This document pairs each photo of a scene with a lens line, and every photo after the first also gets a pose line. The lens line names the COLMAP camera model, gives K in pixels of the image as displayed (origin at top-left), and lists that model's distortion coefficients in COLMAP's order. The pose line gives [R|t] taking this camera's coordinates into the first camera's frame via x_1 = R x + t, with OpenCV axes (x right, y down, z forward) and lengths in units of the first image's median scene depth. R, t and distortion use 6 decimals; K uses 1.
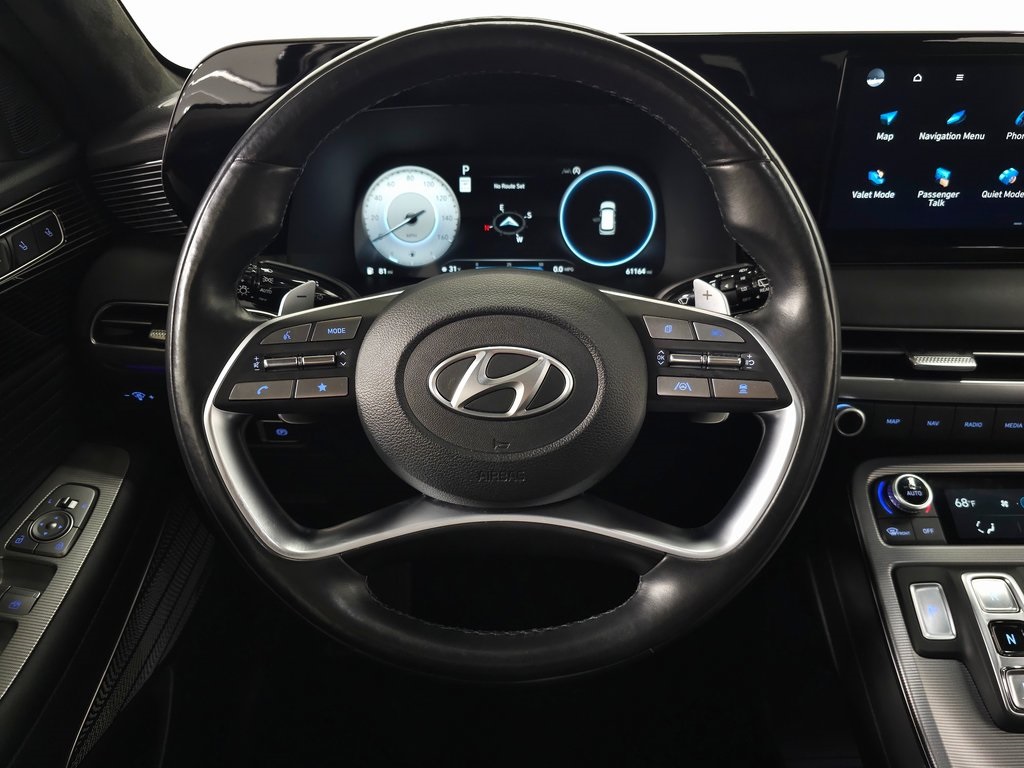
lens RADIAL K [[705.0, 0, 509.5], [0, 705.0, 379.6], [0, 0, 1]] dist [0.046665, -0.051907]
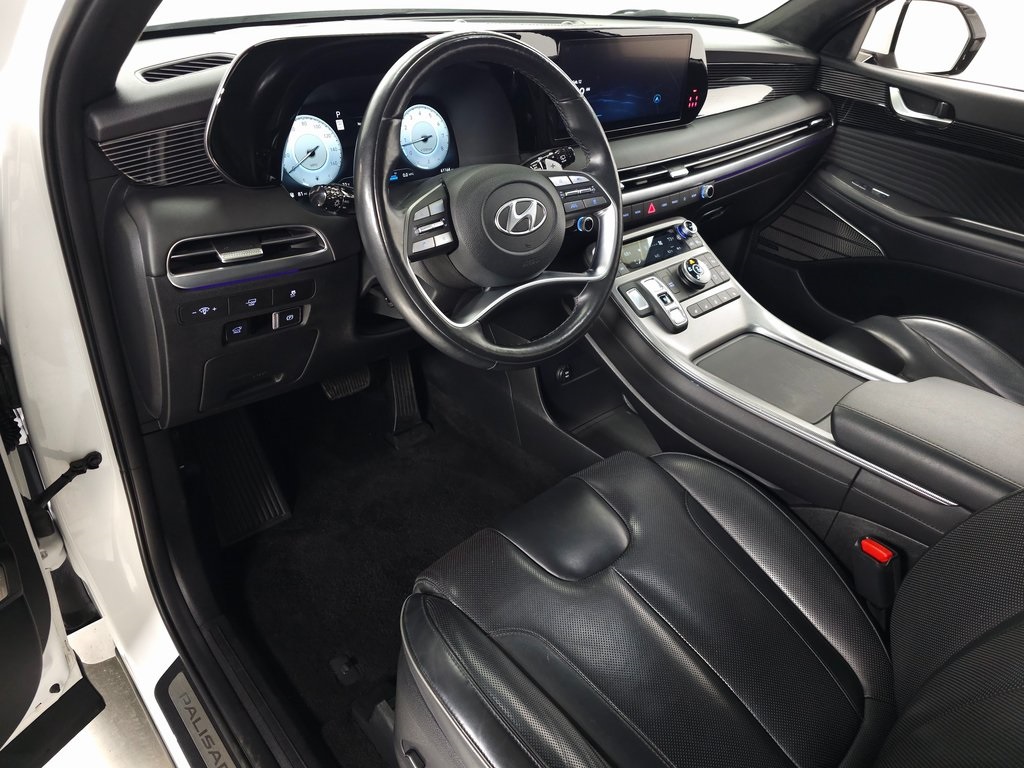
lens RADIAL K [[705.0, 0, 509.5], [0, 705.0, 379.6], [0, 0, 1]] dist [0.046665, -0.051907]
pose [[0.729042, -0.315349, 0.607497, -1.097858], [0.252901, 0.948844, 0.189041, 0.044049], [-0.636034, 0.015818, 0.771499, -0.436078]]
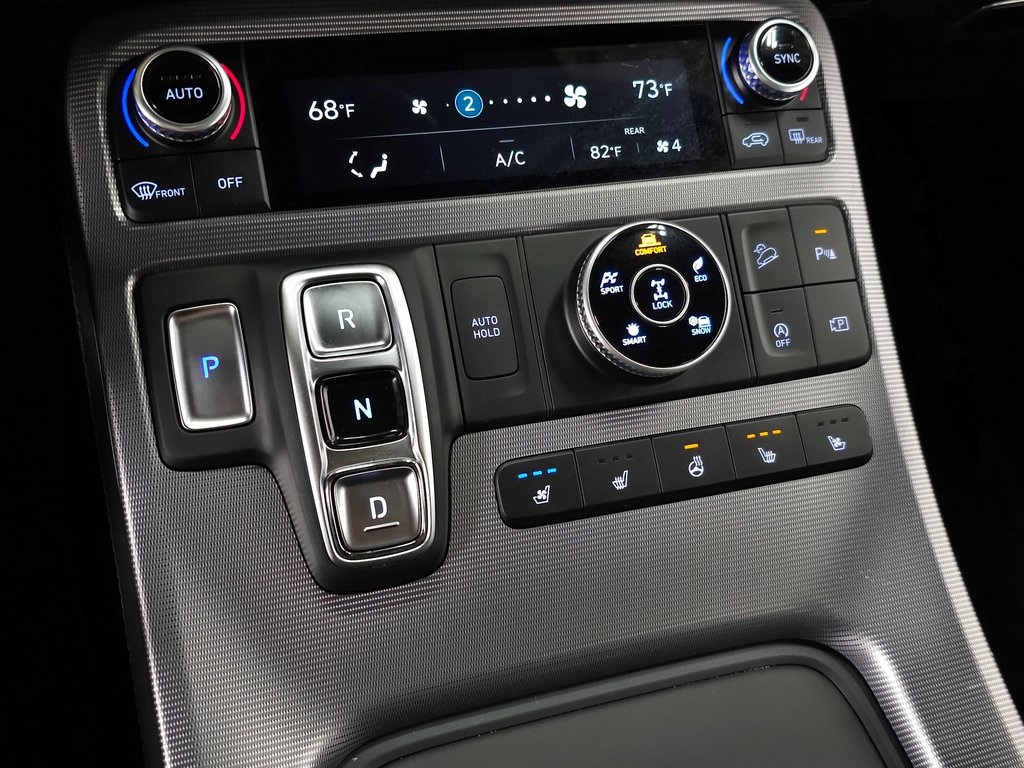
lens RADIAL K [[941.9, 0, 512.0], [0, 941.9, 384.0], [0, 0, 1]] dist [0.097836, -0.313598]
pose [[0.951899, -0.142590, 0.271212, 0.601975], [0.017973, 0.909584, 0.415131, 0.092228], [-0.305883, -0.390288, 0.868395, 0.421660]]
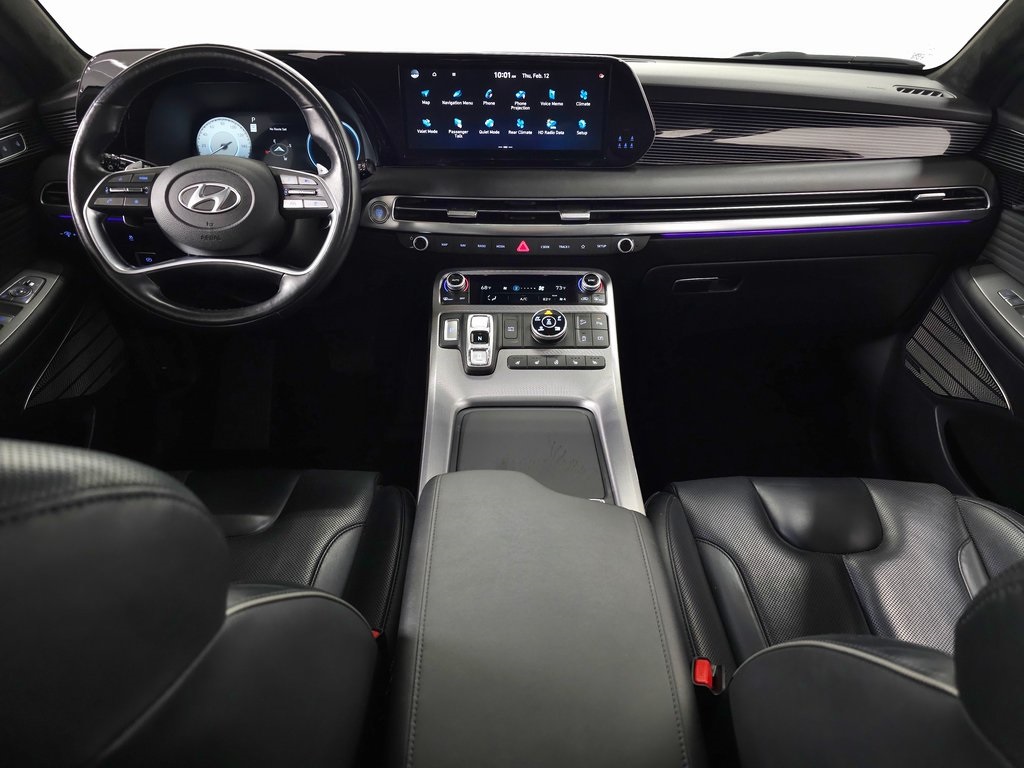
lens RADIAL K [[699.6, 0, 519.2], [0, 699.6, 381.2], [0, 0, 1]] dist [0.059454, -0.049225]
pose [[0.999618, 0.004007, 0.027330, 0.727907], [-0.004448, 0.999860, 0.016115, 0.435783], [-0.027262, -0.016230, 0.999497, -1.076707]]
